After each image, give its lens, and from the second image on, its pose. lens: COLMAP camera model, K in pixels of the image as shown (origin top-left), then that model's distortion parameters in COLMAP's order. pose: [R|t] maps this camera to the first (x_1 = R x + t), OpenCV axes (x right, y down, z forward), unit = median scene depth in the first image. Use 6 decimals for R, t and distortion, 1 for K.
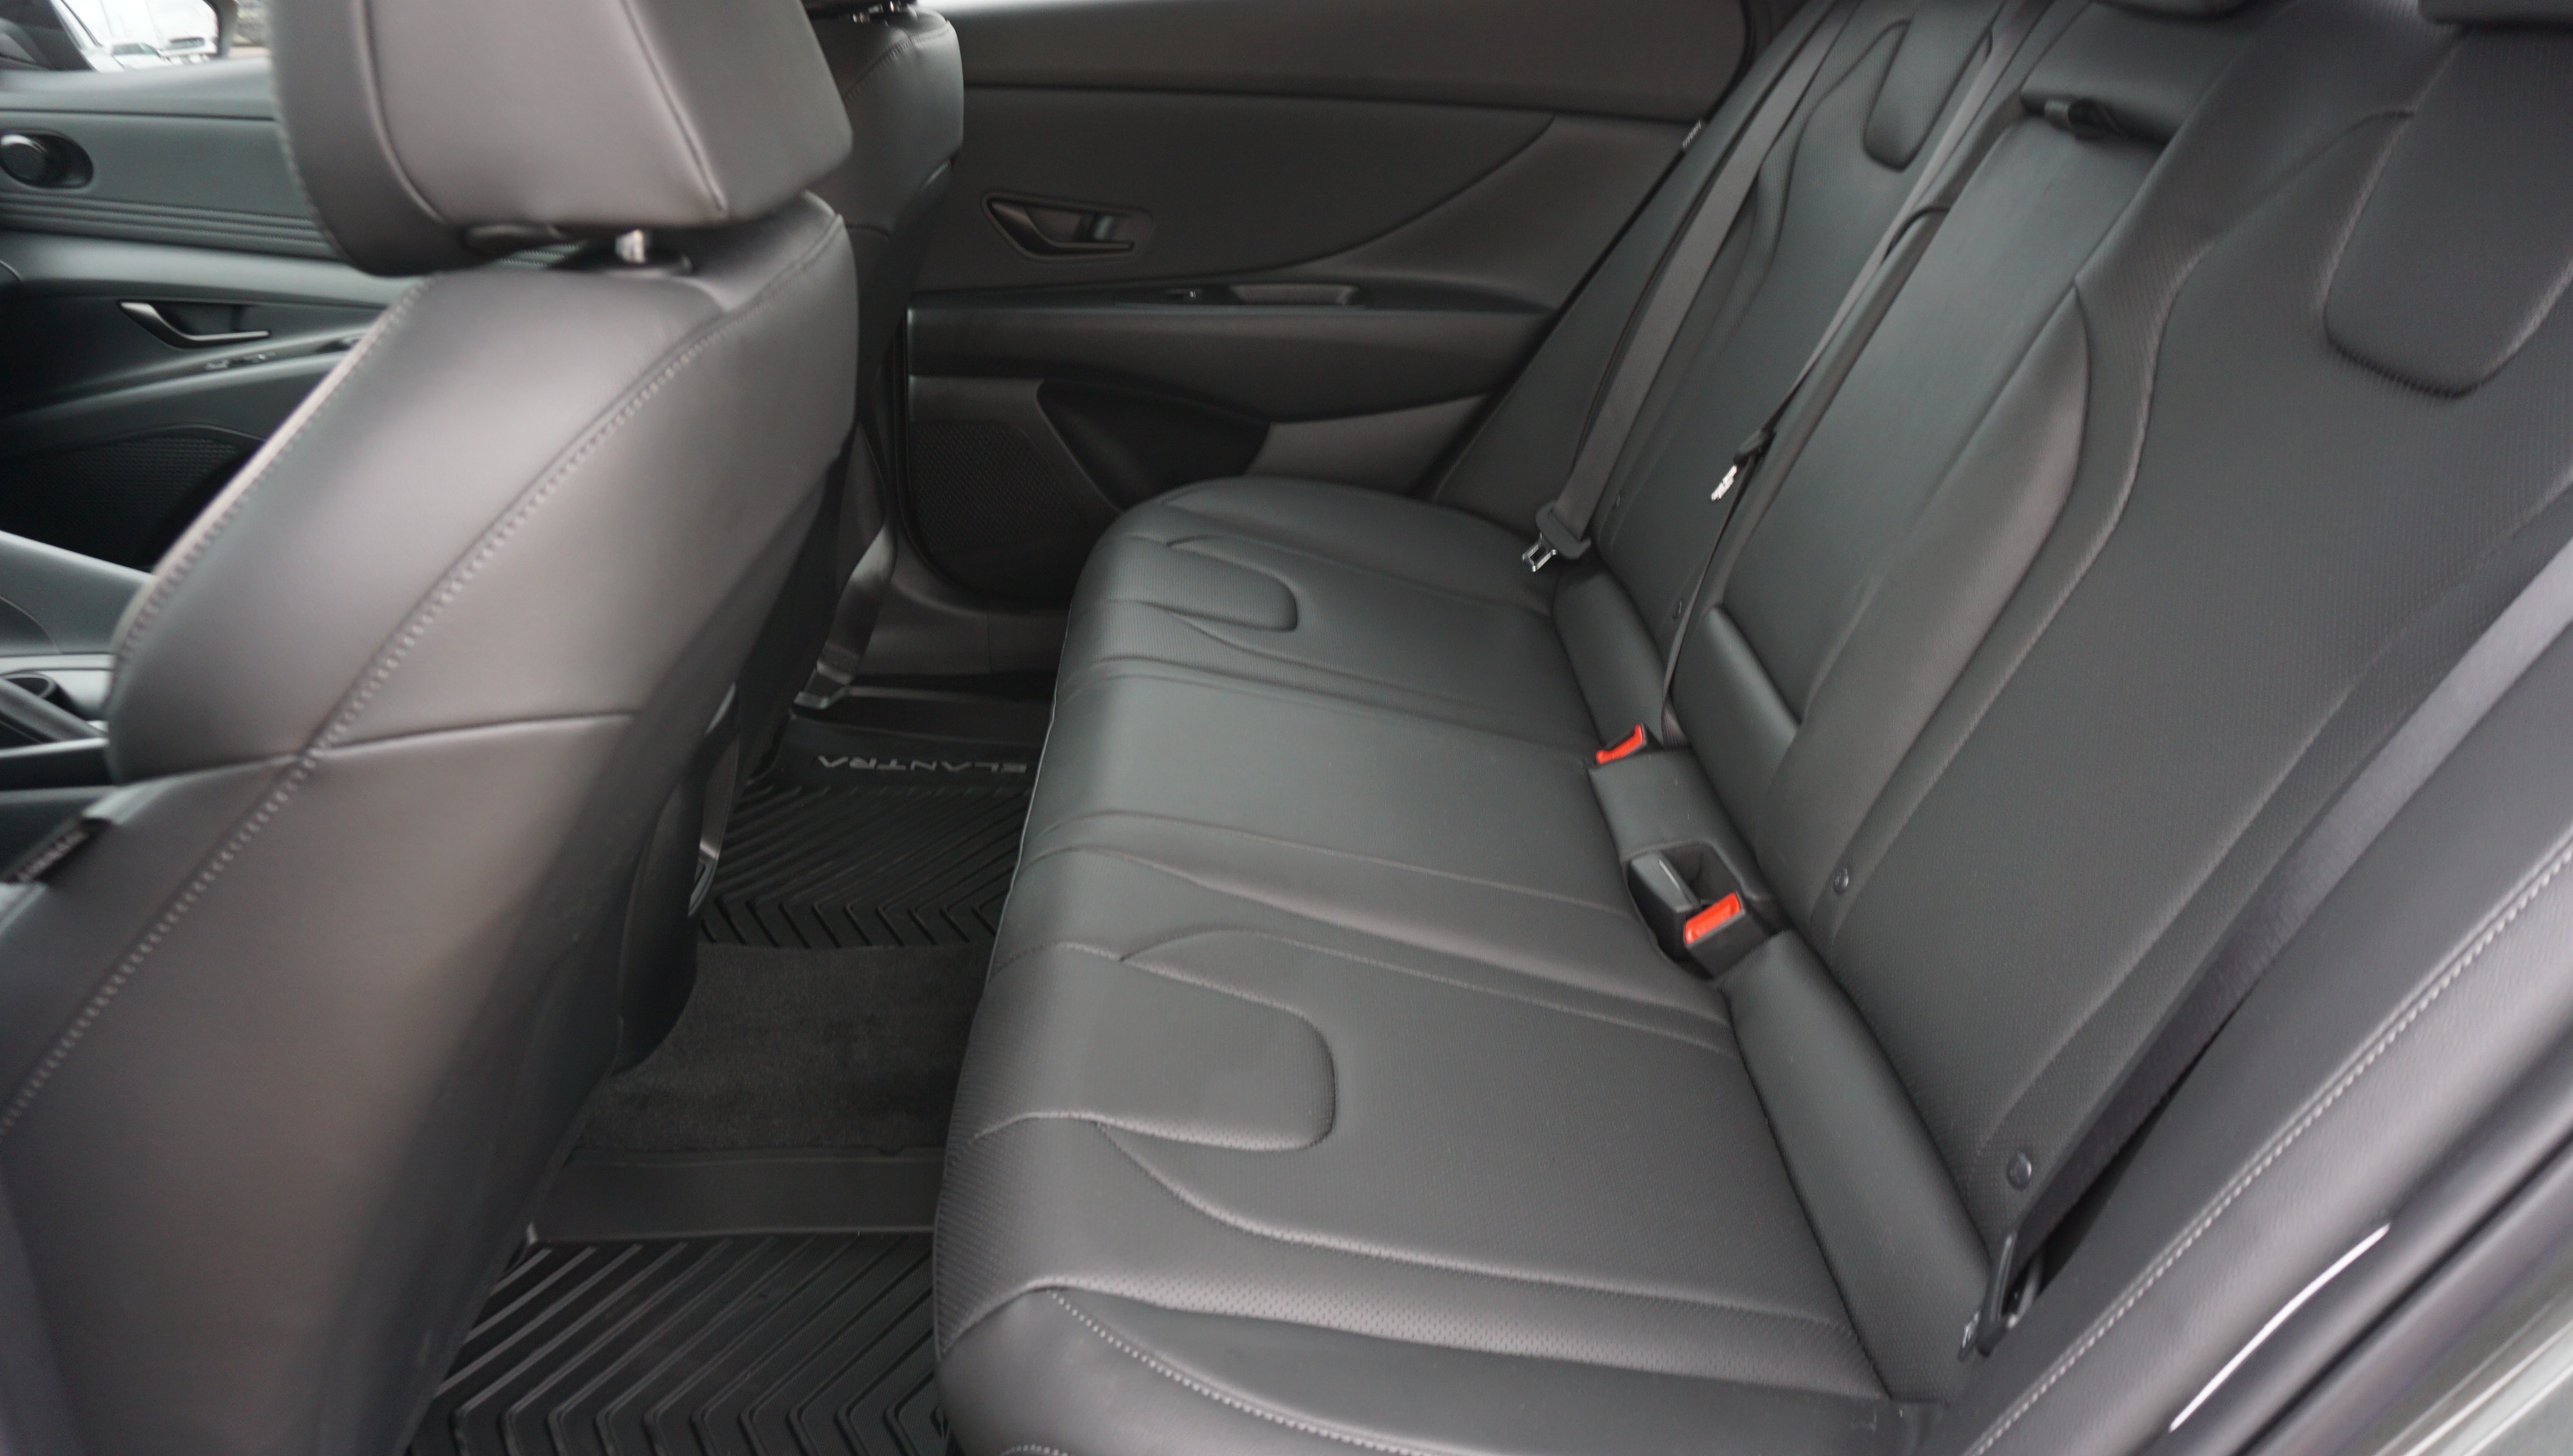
lens RADIAL K [[1760.9, 0, 1337.7], [0, 1760.9, 737.4], [0, 0, 1]] dist [-0.083736, 0.044553]
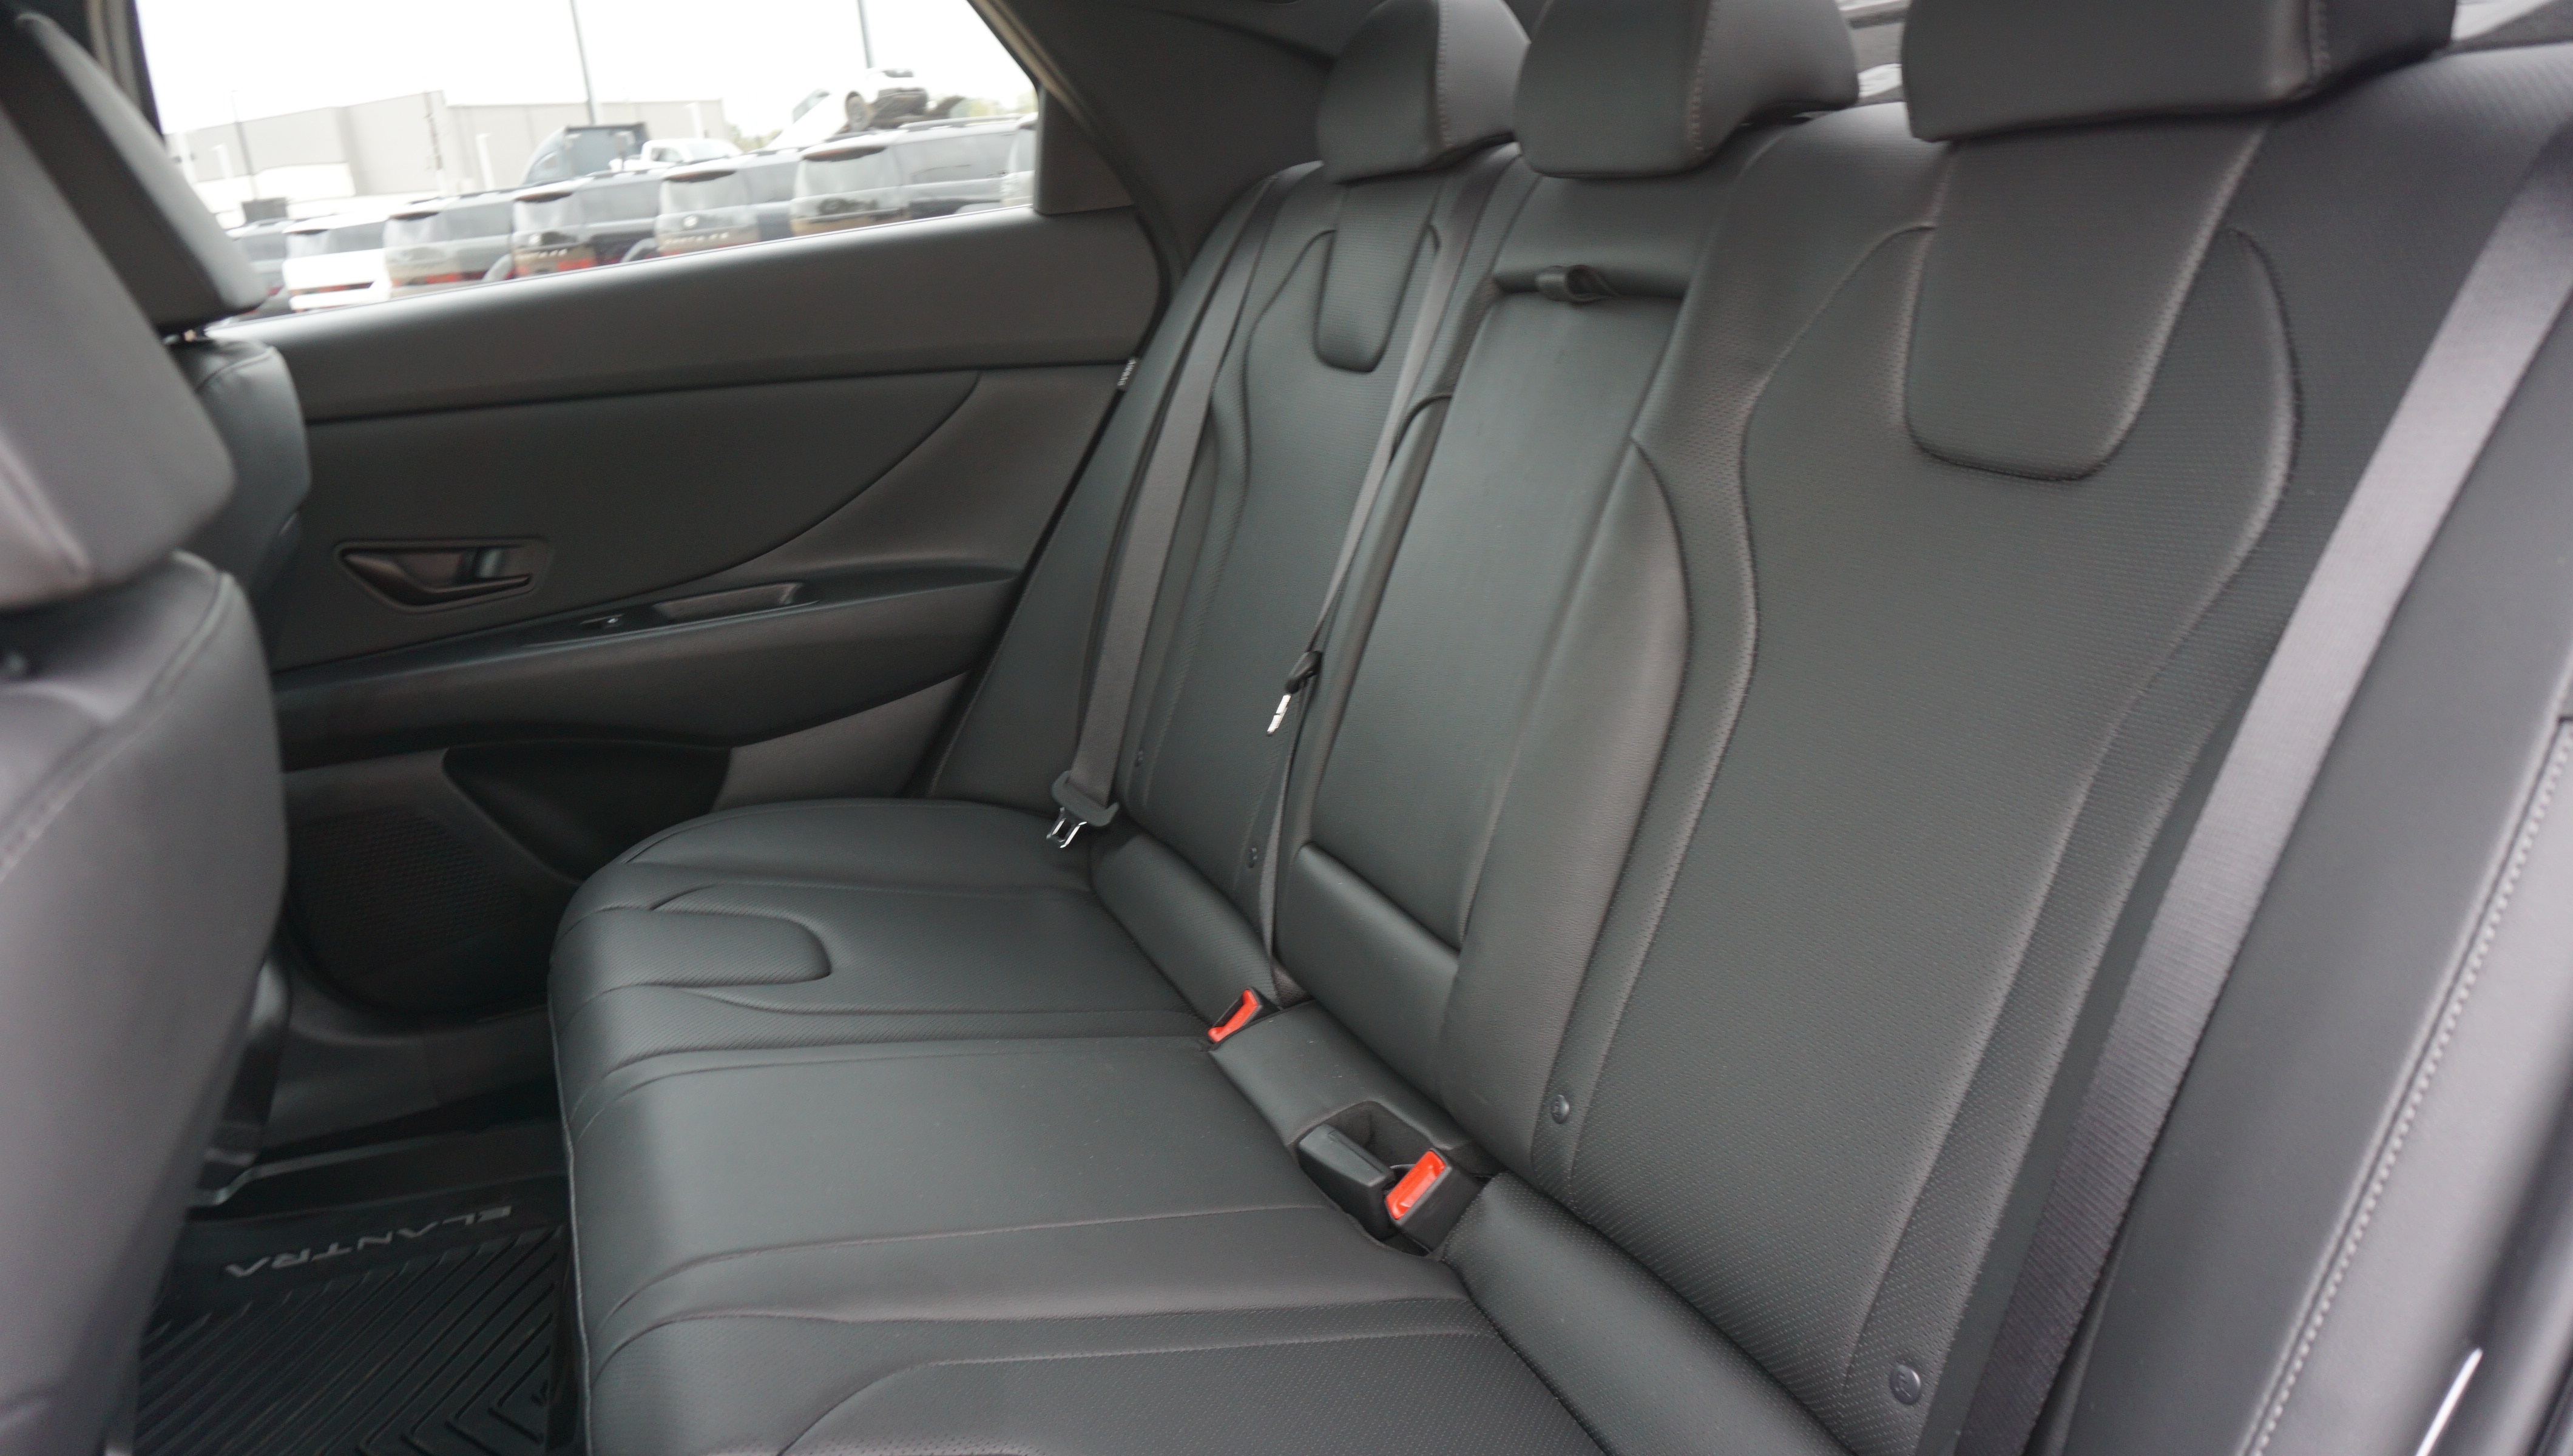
lens RADIAL K [[1686.2, 0, 1286.5], [0, 1686.2, 728.0], [0, 0, 1]] dist [-0.057688, 0.006188]
pose [[0.921121, -0.188707, 0.340479, -0.075497], [0.237785, 0.965260, -0.108310, -0.035322], [-0.308212, 0.180727, 0.933993, 0.143017]]
